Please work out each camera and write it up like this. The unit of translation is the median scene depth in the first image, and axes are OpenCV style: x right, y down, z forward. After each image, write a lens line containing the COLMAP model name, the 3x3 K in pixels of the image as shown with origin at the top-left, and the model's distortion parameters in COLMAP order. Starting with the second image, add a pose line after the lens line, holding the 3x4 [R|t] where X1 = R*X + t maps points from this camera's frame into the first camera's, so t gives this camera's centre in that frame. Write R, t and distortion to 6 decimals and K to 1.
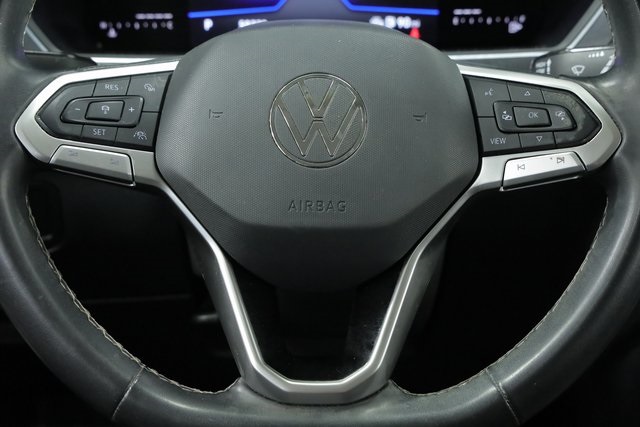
lens RADIAL K [[1387.8, 0, 324.8], [0, 1387.8, 216.6], [0, 0, 1]] dist [0.270768, 0.000000]
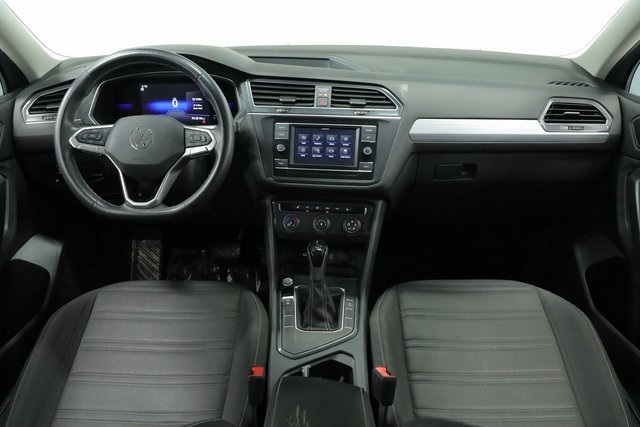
lens RADIAL K [[516.7, 0, 320.8], [0, 516.7, 210.9], [0, 0, 1]] dist [-0.045538, 0.006436]
pose [[0.999940, 0.009752, -0.004922, 0.515471], [-0.009706, 0.999911, 0.009128, 0.121137], [0.005011, -0.009080, 0.999946, -0.485558]]
